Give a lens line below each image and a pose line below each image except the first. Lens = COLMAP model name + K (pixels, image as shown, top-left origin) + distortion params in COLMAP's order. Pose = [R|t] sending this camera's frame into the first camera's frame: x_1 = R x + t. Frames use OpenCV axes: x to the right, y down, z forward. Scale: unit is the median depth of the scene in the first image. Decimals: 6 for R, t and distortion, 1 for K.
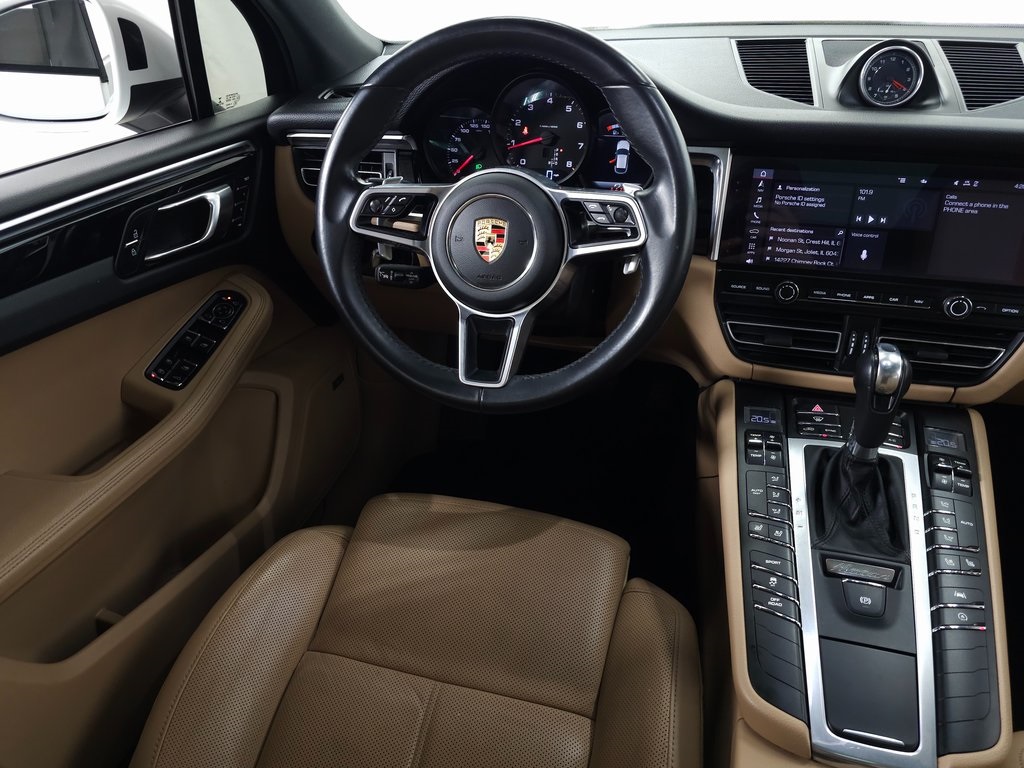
lens RADIAL K [[702.8, 0, 507.9], [0, 702.8, 387.8], [0, 0, 1]] dist [0.056153, -0.047549]
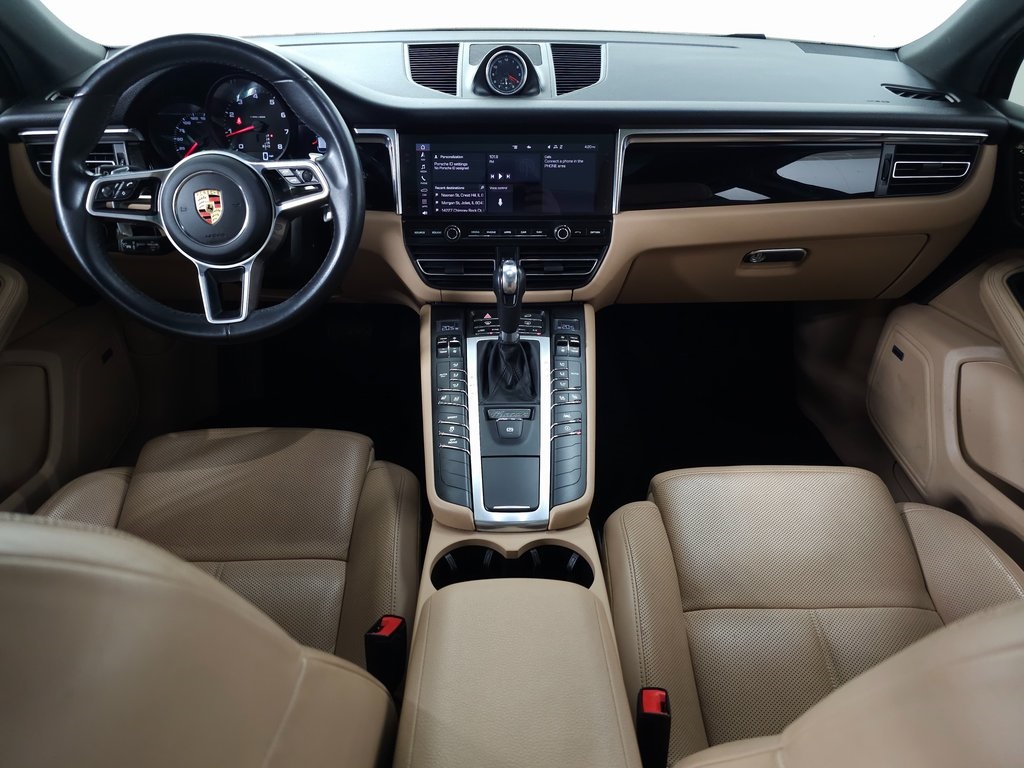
lens RADIAL K [[702.8, 0, 507.4], [0, 702.8, 386.7], [0, 0, 1]] dist [0.056153, -0.047549]
pose [[0.959408, -0.136037, 0.247042, 0.115026], [0.132706, 0.990696, 0.030165, 0.129767], [-0.248847, 0.003843, 0.968535, -0.340405]]
